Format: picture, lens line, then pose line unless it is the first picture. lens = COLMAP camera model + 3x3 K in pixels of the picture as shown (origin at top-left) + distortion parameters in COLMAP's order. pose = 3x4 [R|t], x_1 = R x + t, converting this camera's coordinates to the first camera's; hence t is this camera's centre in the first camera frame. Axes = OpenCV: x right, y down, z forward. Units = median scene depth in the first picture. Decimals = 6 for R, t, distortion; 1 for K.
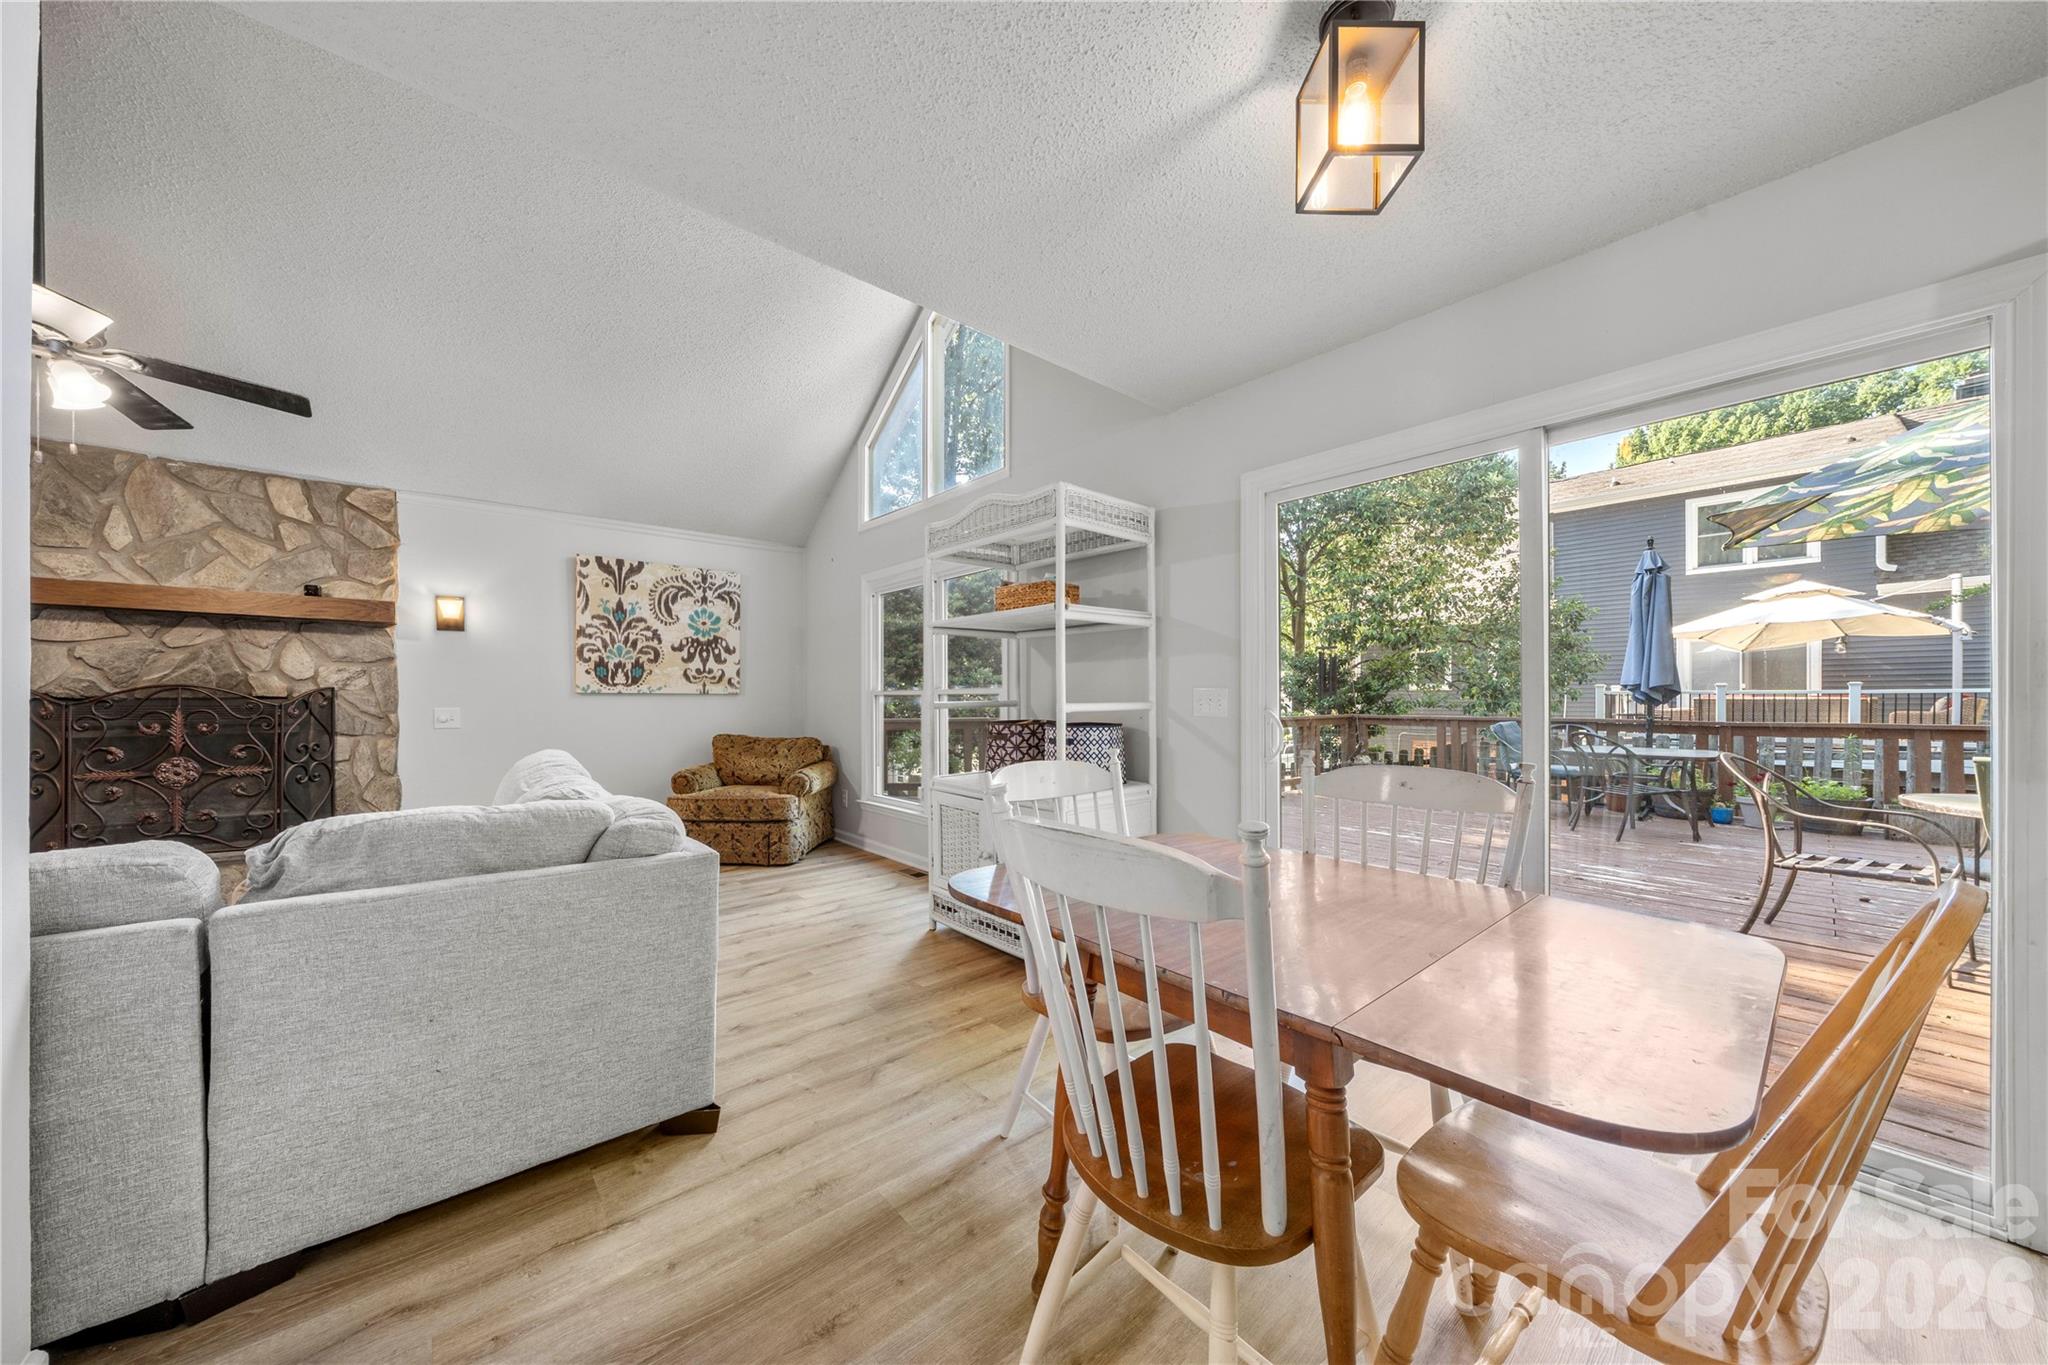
lens RADIAL K [[697.1, 0, 1028.2], [0, 697.1, 704.6], [0, 0, 1]] dist [-0.002007, -0.000347]
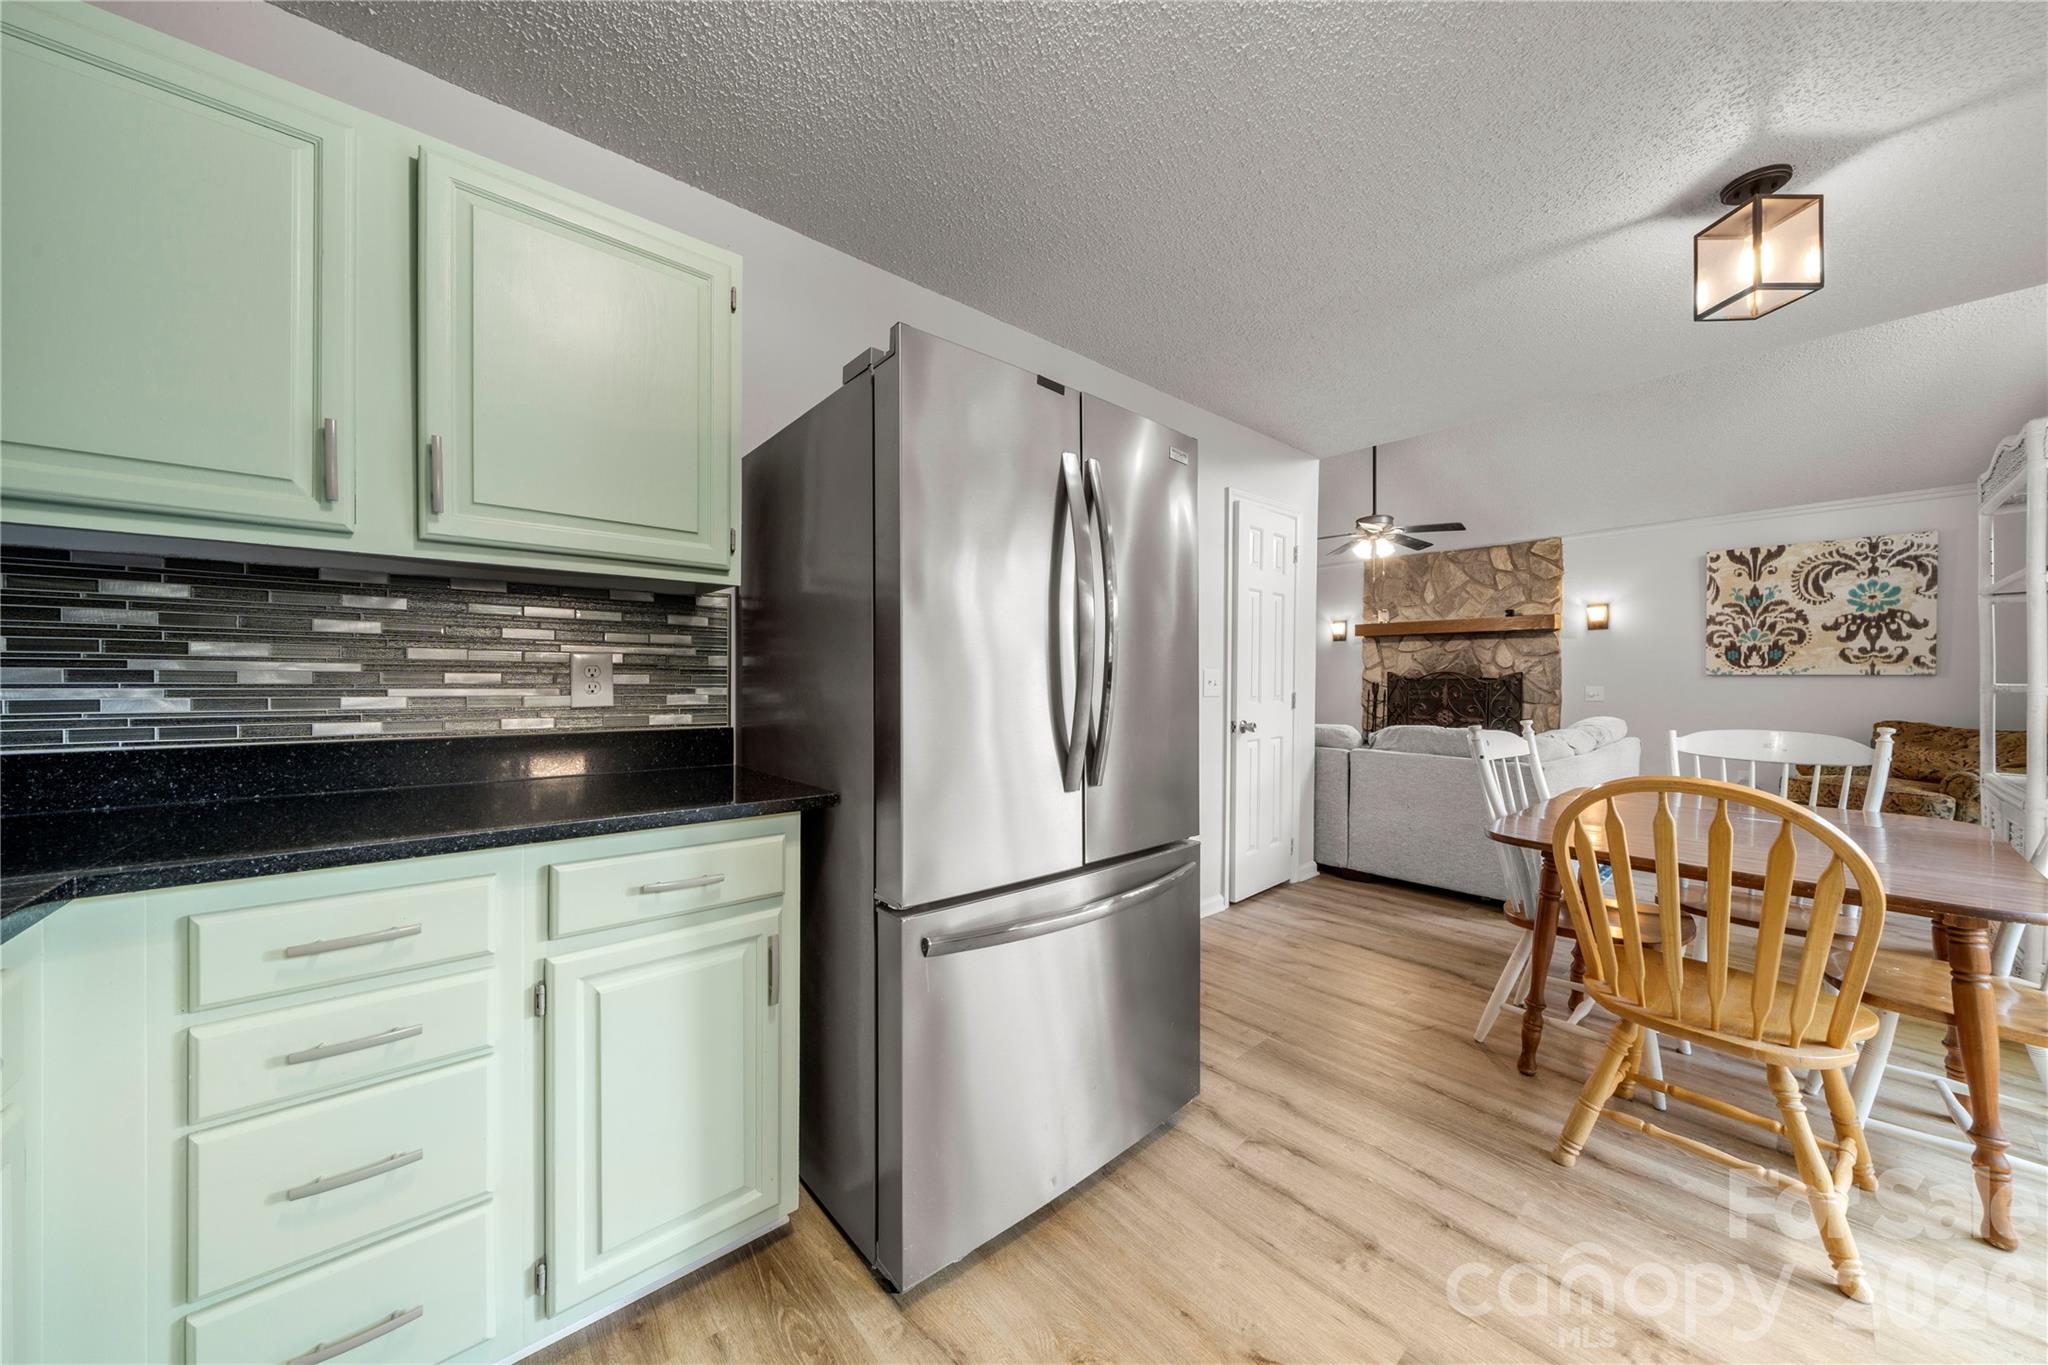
lens RADIAL K [[710.2, 0, 1012.8], [0, 710.2, 675.1], [0, 0, 1]] dist [-0.003412, -0.000356]
pose [[0.000783, -0.004286, -0.999991, 0.494719], [-0.010158, 0.999939, -0.004294, 0.000055], [0.999948, 0.010162, 0.000740, -0.126735]]
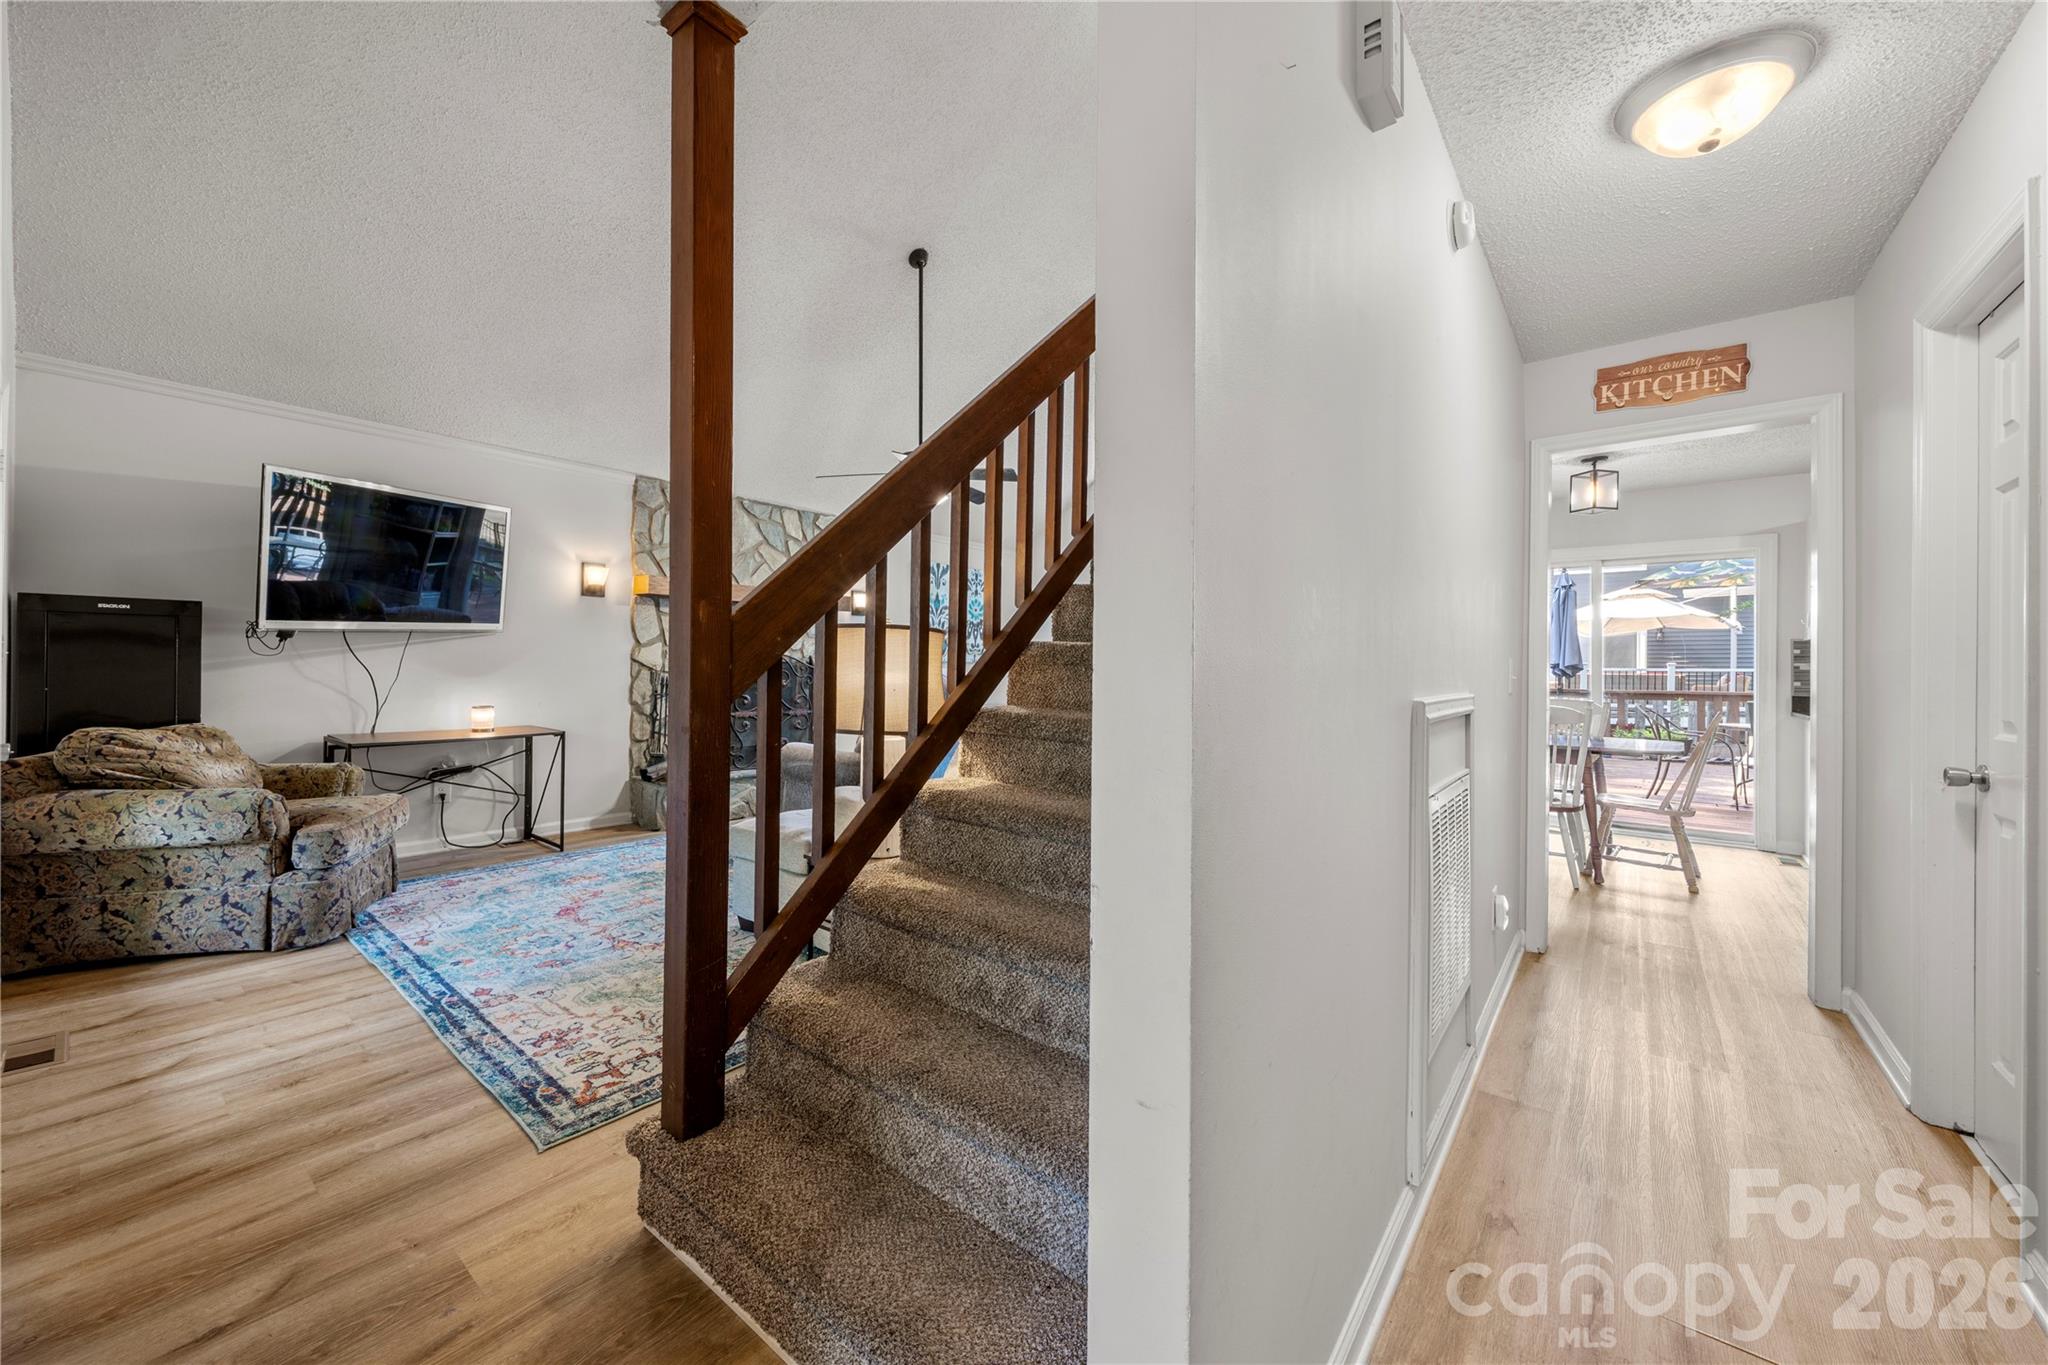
lens RADIAL K [[762.6, 0, 1024.9], [0, 762.6, 659.7], [0, 0, 1]] dist [-0.000338, -0.000103]
pose [[0.983135, 0.016267, 0.182156, -0.697048], [-0.013965, 0.999806, -0.013916, 0.000187], [-0.182347, 0.011138, 0.983171, -0.504011]]
